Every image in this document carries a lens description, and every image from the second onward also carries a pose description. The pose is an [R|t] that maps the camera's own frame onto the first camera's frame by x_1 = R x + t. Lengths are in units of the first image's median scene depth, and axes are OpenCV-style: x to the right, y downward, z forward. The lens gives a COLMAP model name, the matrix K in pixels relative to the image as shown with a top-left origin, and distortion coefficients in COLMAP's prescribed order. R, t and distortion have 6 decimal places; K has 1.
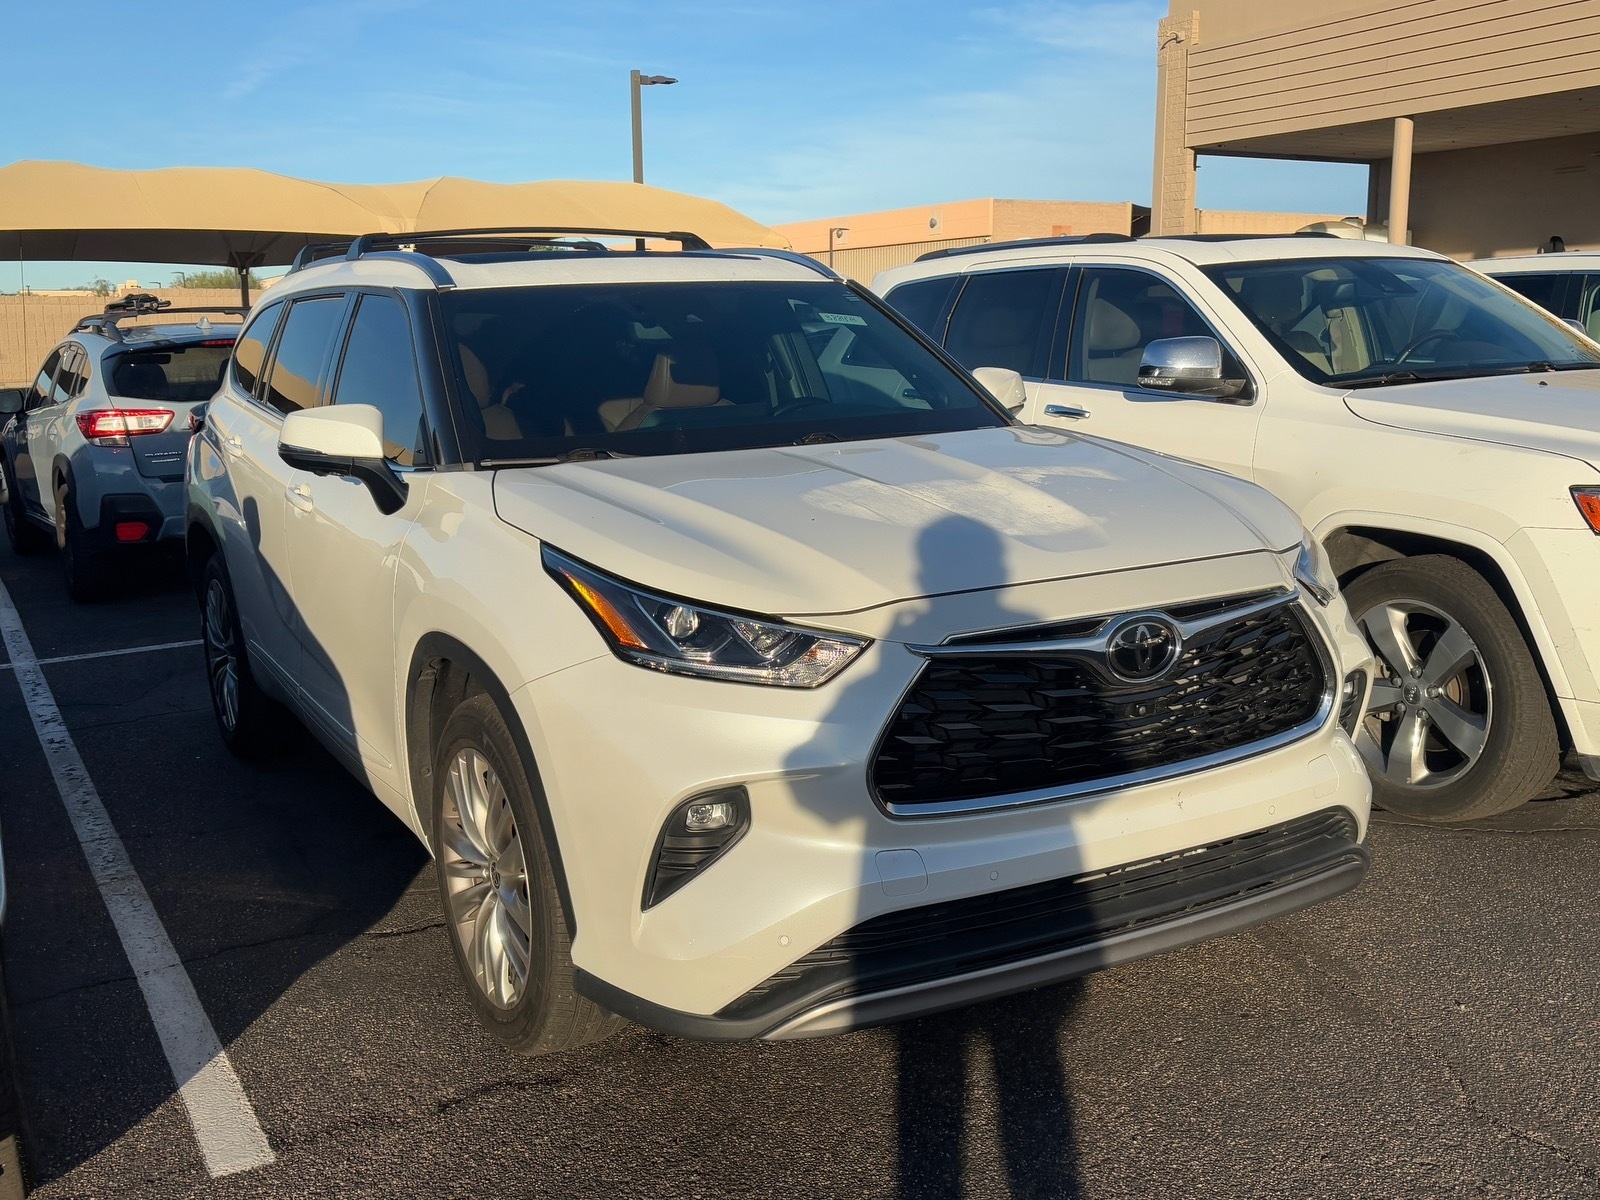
lens RADIAL K [[1755.3, 0, 800.0], [0, 1755.3, 600.0], [0, 0, 1]] dist [-0.002239, -0.004779]
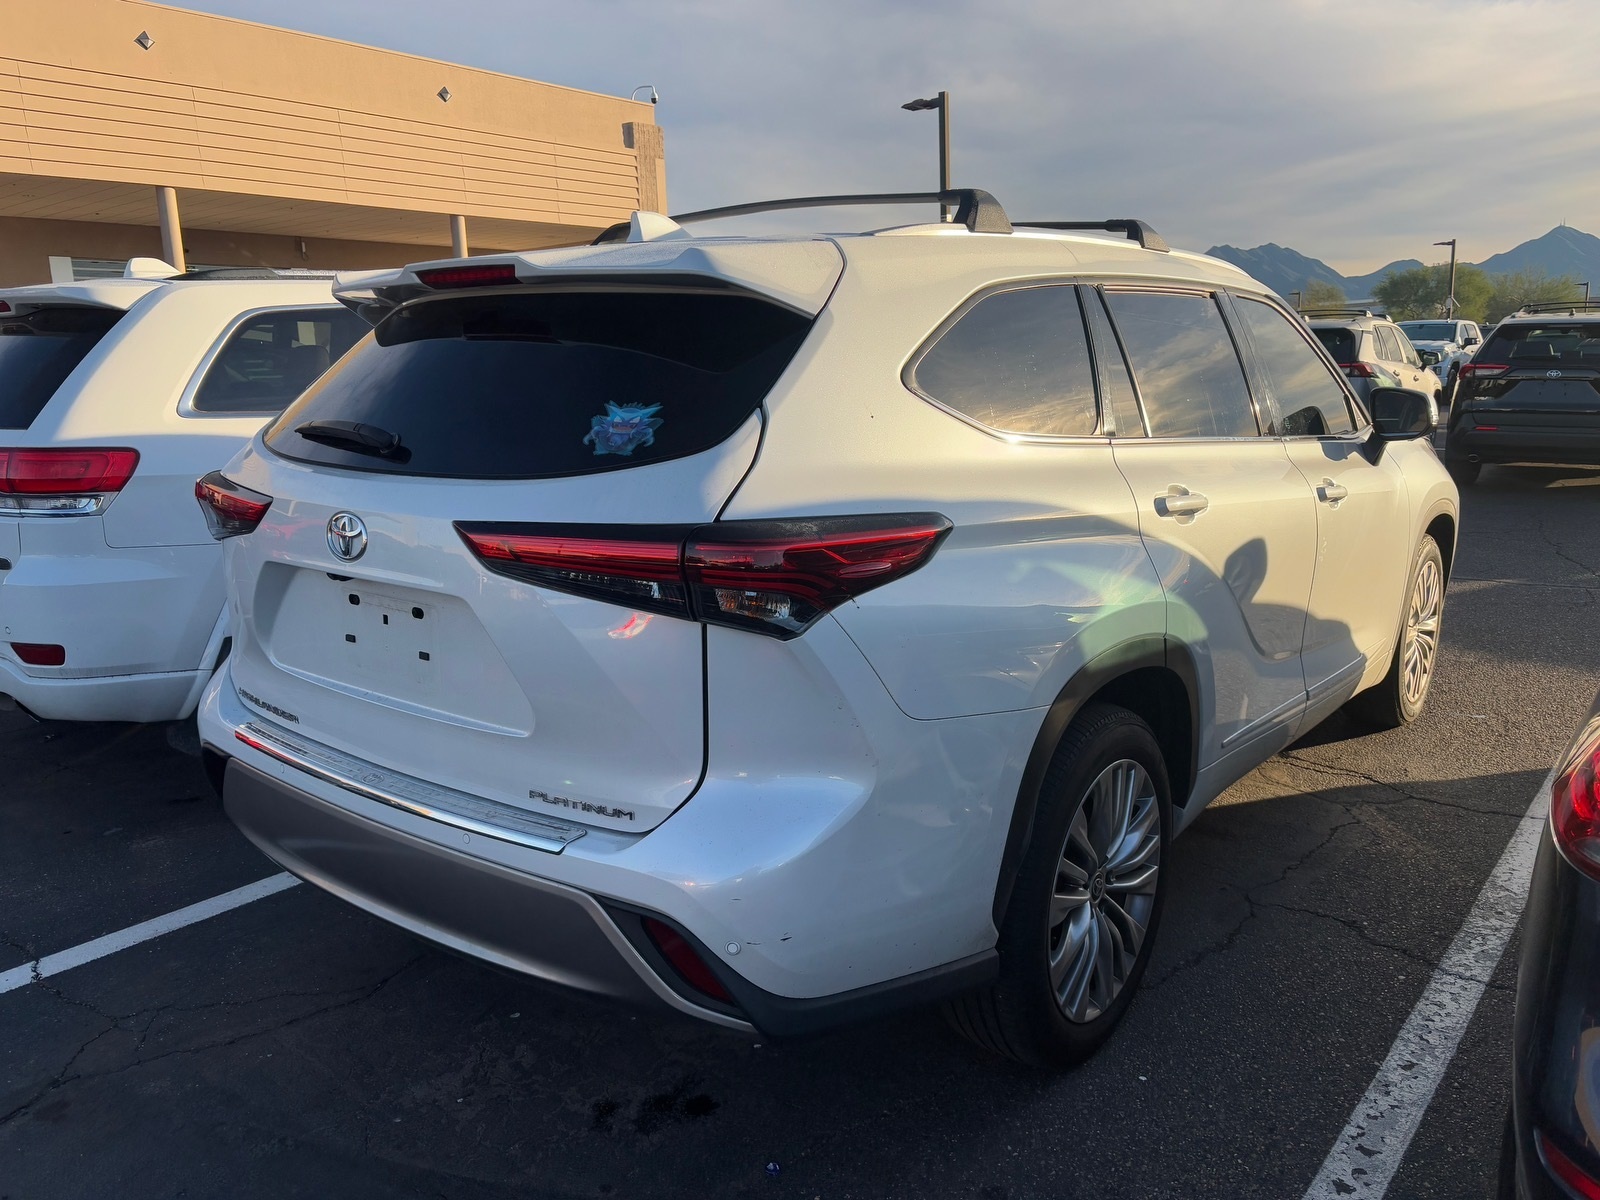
lens RADIAL K [[1221.8, 0, 800.0], [0, 1221.8, 600.0], [0, 0, 1]] dist [0.005371, 0.003136]
pose [[-0.405149, -0.140251, 0.903429, -0.730126], [0.173255, 0.958480, 0.226494, -0.192984], [-0.897684, 0.248288, -0.364028, 1.385686]]
